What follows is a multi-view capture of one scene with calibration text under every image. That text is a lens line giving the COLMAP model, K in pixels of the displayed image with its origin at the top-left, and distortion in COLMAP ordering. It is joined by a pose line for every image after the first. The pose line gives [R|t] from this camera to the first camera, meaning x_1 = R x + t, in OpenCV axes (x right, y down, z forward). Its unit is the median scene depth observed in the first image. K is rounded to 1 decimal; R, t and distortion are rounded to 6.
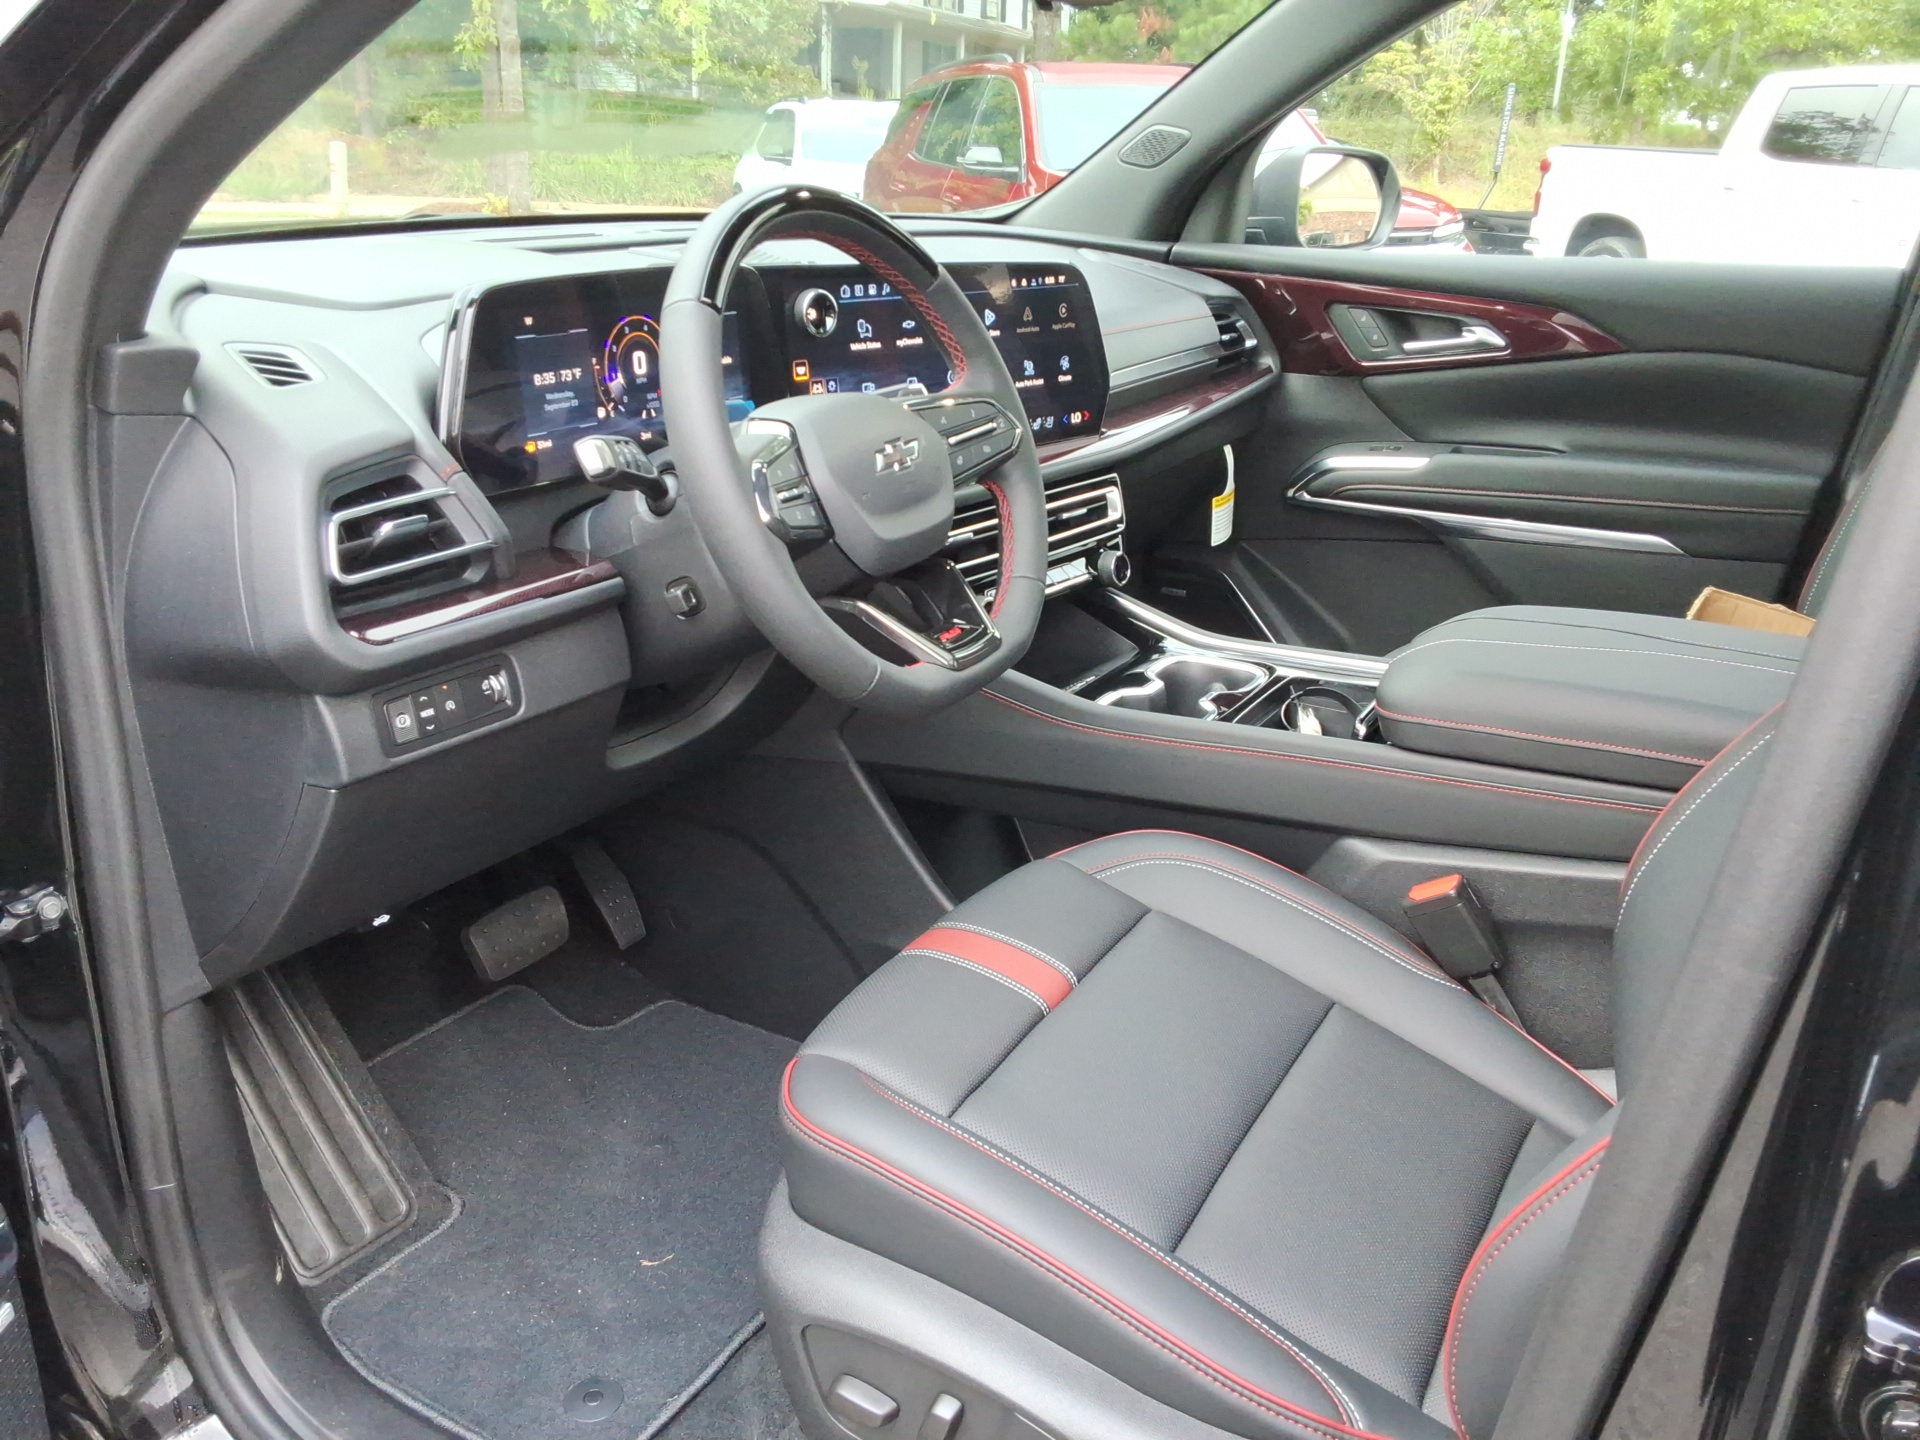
lens RADIAL K [[1562.9, 0, 970.0], [0, 1562.9, 691.2], [0, 0, 1]] dist [0.121418, -0.195912]
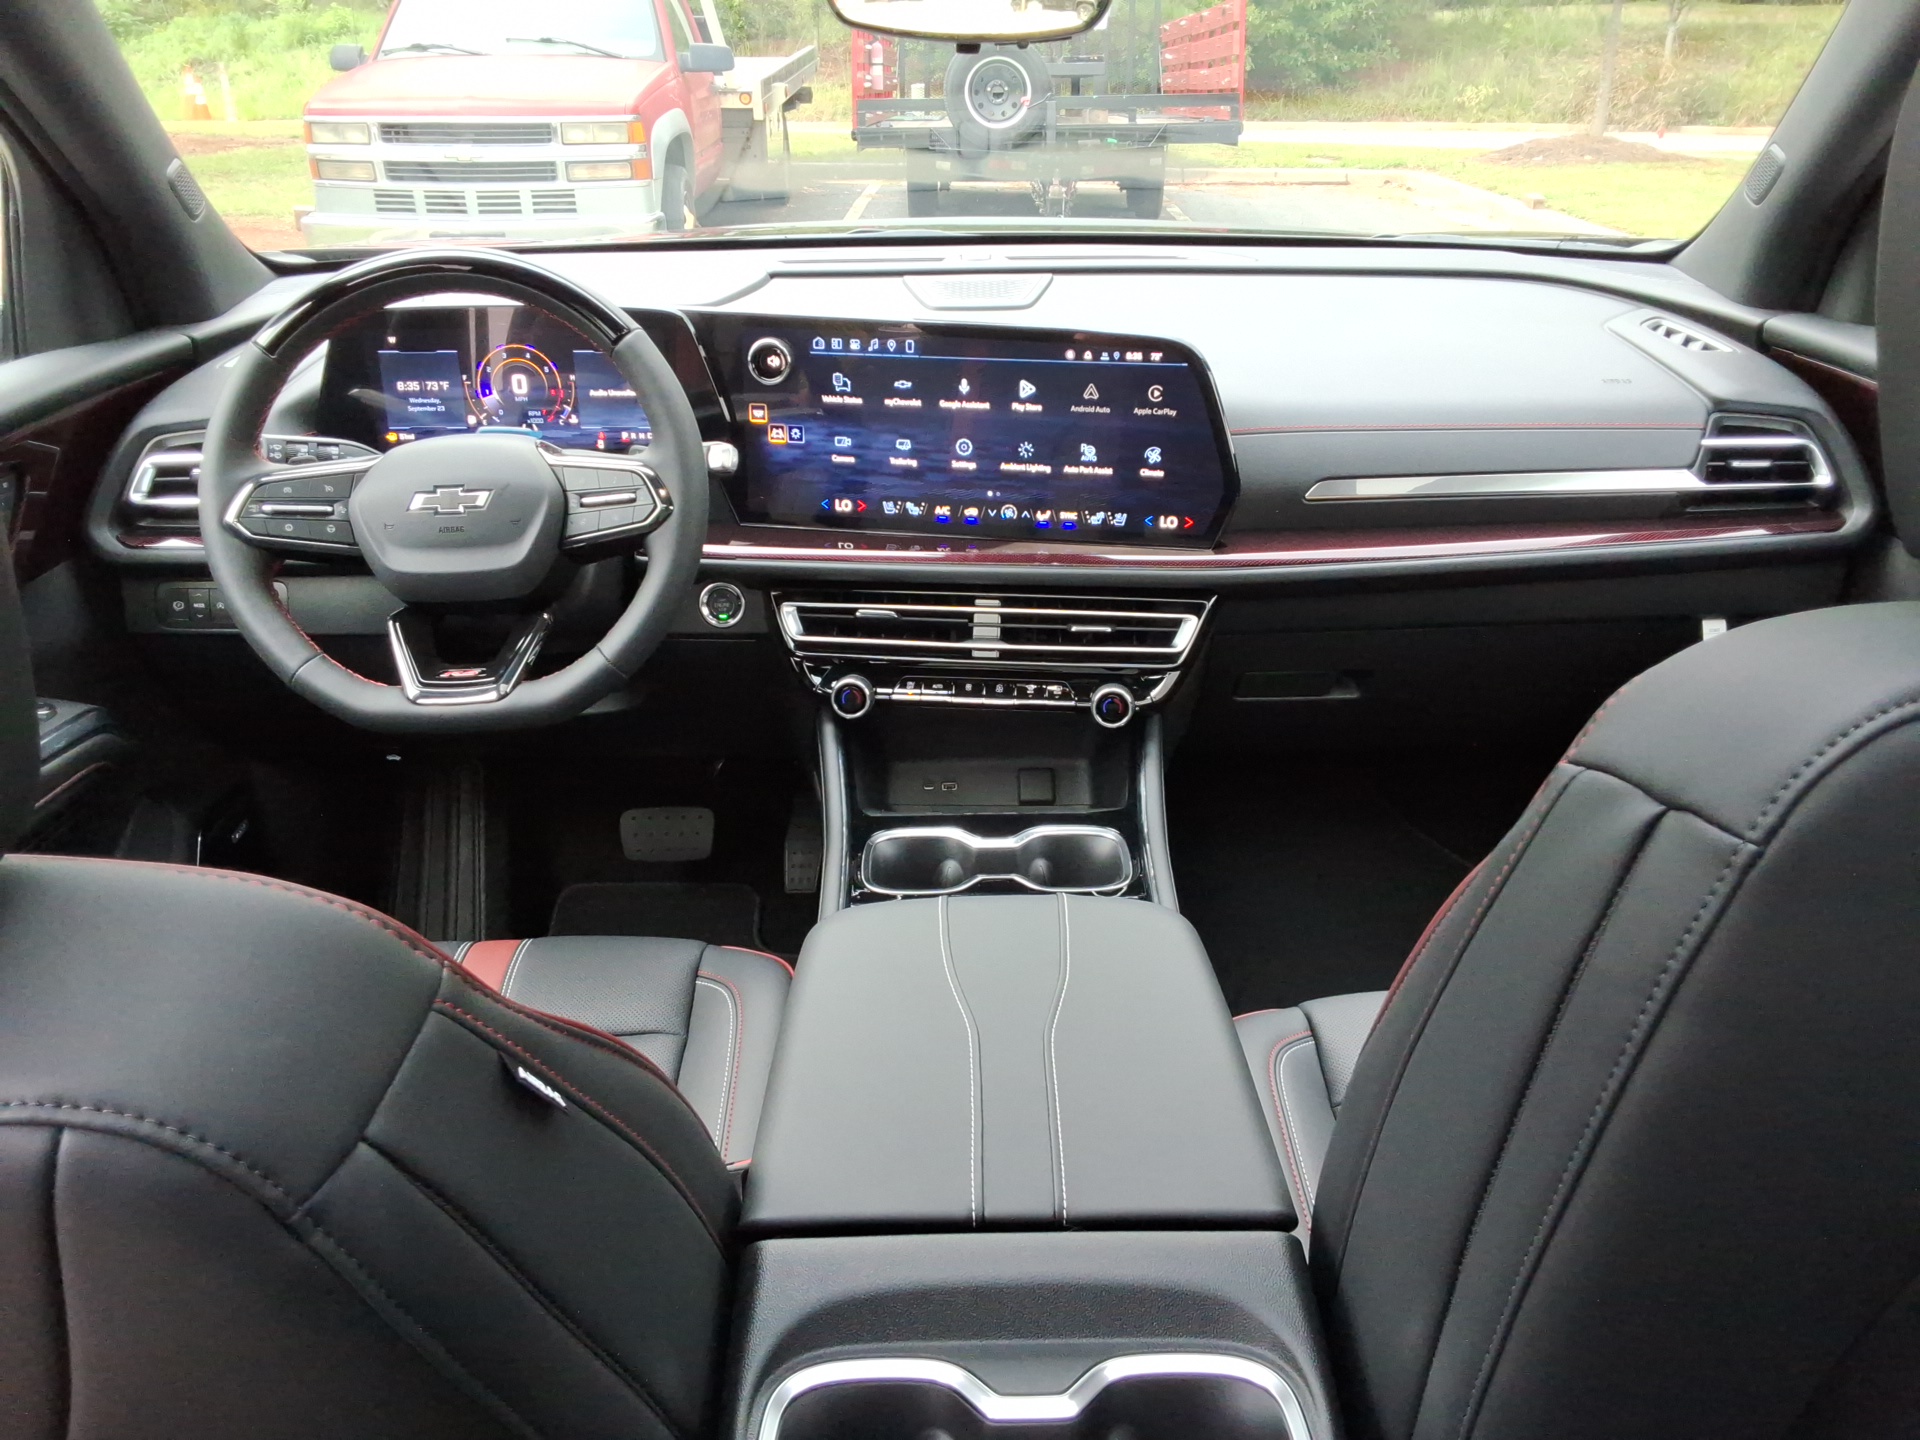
lens RADIAL K [[1562.9, 0, 970.0], [0, 1562.9, 691.2], [0, 0, 1]] dist [0.121418, -0.195912]
pose [[0.520972, 0.301753, -0.798457, 0.798162], [-0.265298, 0.946341, 0.184542, -0.244072], [0.811299, 0.115687, 0.573072, 0.510439]]
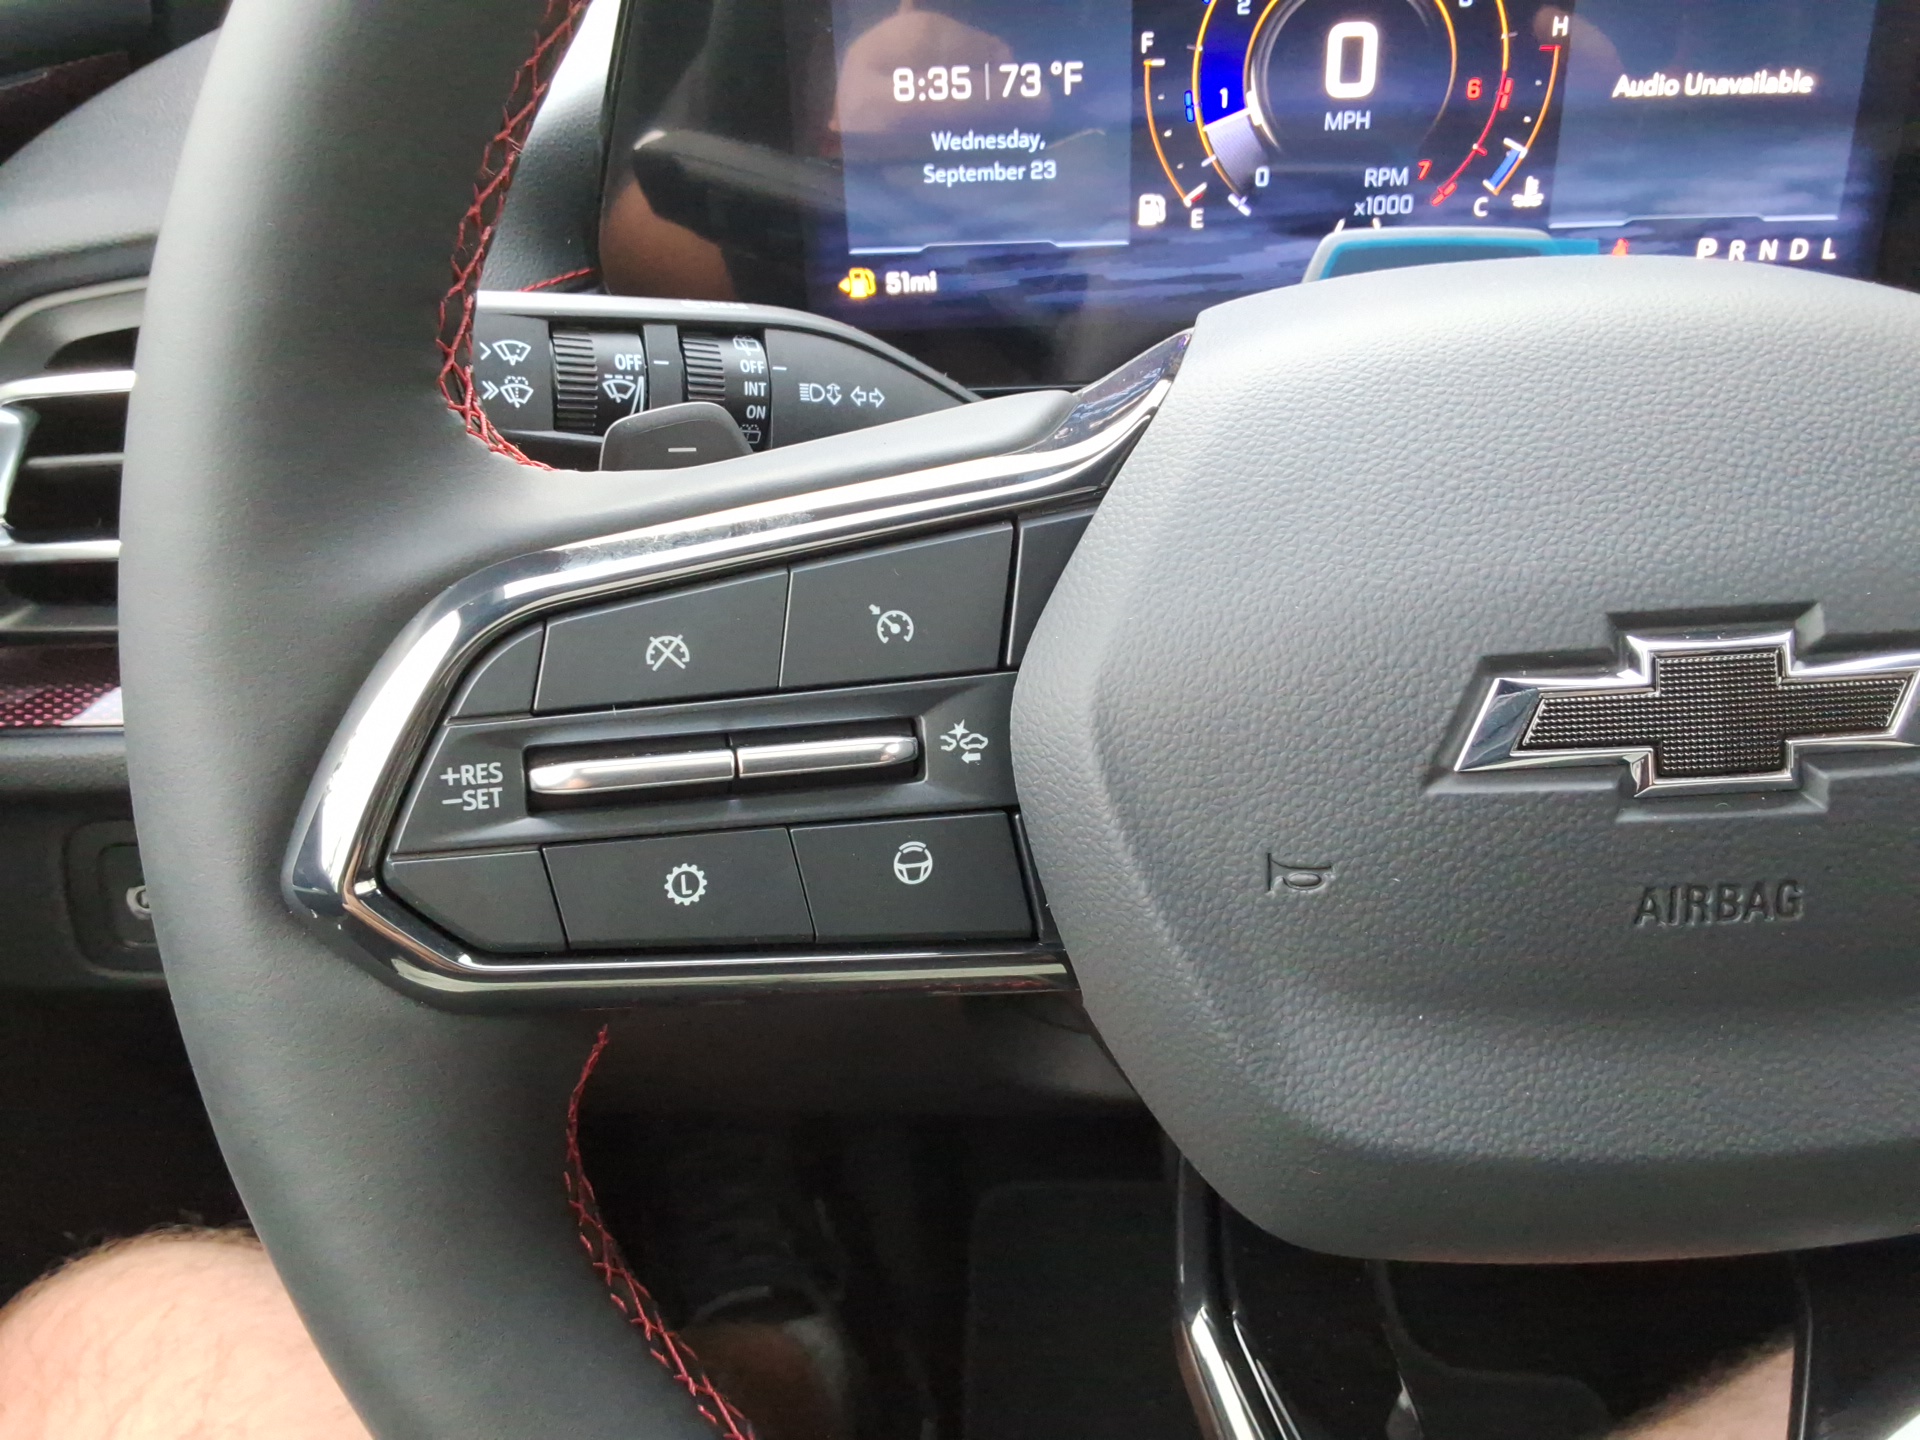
lens RADIAL K [[1562.9, 0, 970.0], [0, 1562.9, 691.2], [0, 0, 1]] dist [0.121418, -0.195912]
pose [[0.495645, 0.380944, -0.780524, 0.033688], [-0.243366, 0.923592, 0.296229, -0.137934], [0.833732, 0.043129, 0.550482, 0.633304]]
